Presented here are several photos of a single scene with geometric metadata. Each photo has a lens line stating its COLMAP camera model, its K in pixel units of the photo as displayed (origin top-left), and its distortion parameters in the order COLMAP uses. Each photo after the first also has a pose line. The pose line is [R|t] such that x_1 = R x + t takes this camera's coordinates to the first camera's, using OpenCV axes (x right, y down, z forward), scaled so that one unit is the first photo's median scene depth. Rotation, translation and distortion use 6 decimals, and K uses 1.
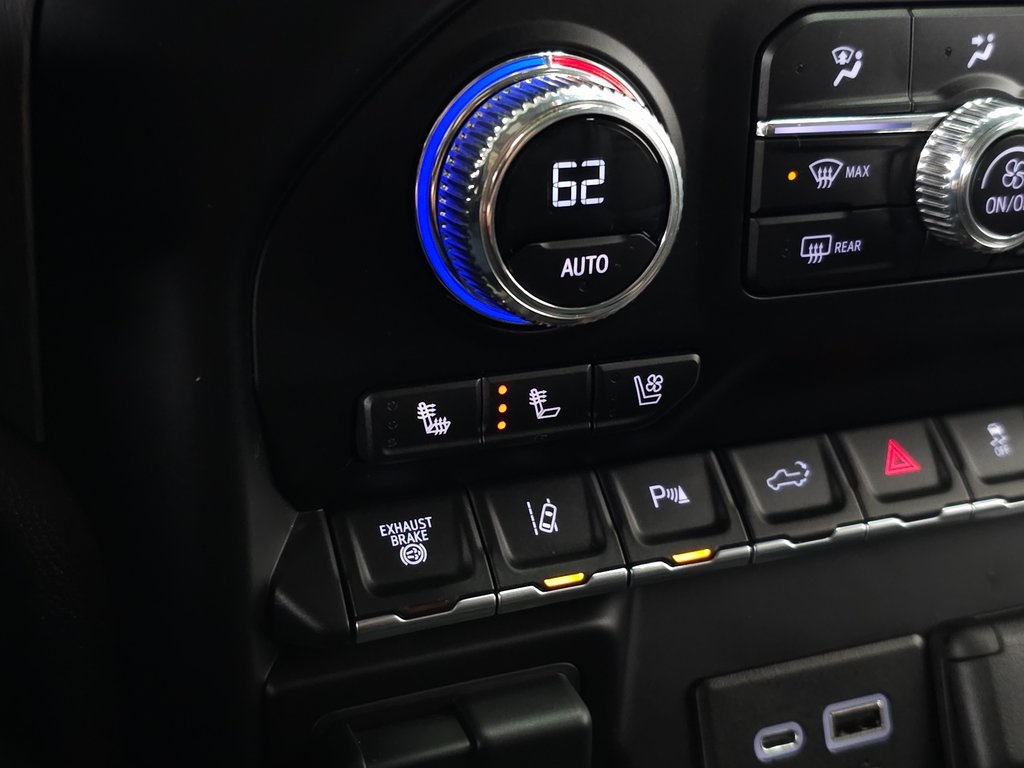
lens RADIAL K [[1363.7, 0, 512.5], [0, 1363.7, 365.4], [0, 0, 1]] dist [0.202807, -0.857672]
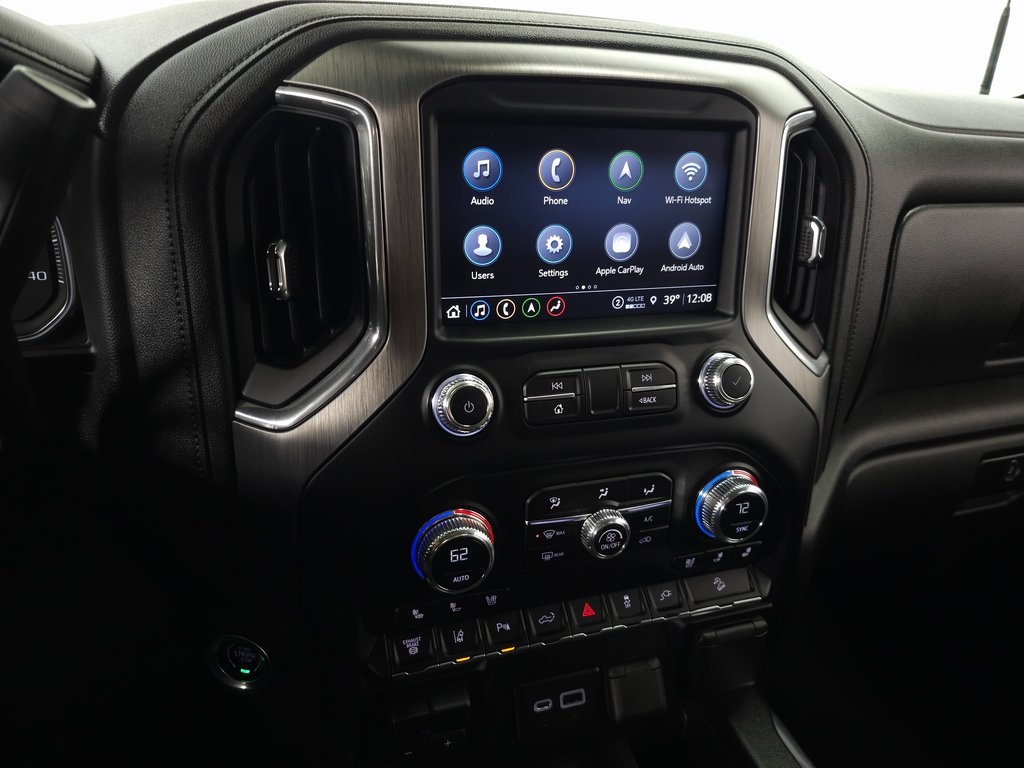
lens RADIAL K [[701.8, 0, 517.6], [0, 701.8, 378.3], [0, 0, 1]] dist [0.051603, -0.062867]
pose [[0.997404, 0.033334, -0.063821, 0.242613], [-0.033370, 0.999443, 0.000496, -0.482920], [0.063802, 0.001635, 0.997961, -0.579176]]
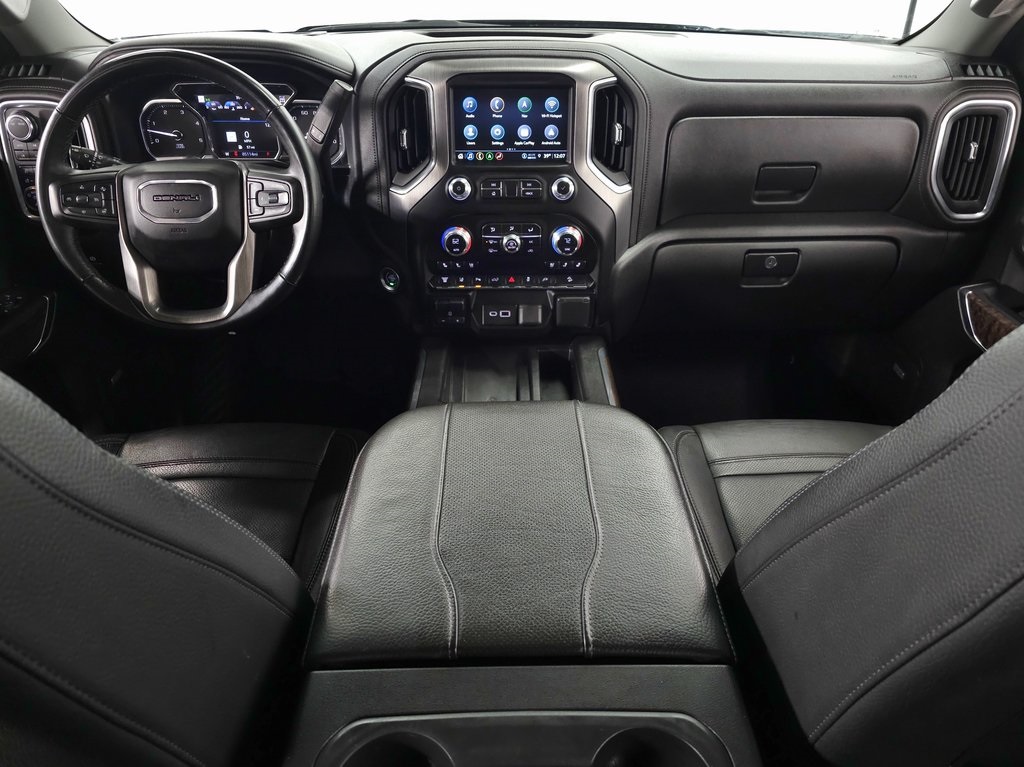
lens RADIAL K [[686.2, 0, 514.3], [0, 686.2, 381.7], [0, 0, 1]] dist [0.041340, -0.045184]
pose [[0.925441, 0.160192, -0.343362, 1.953972], [-0.110133, 0.980829, 0.160763, 0.012170], [0.362532, -0.110961, 0.925342, -2.989856]]
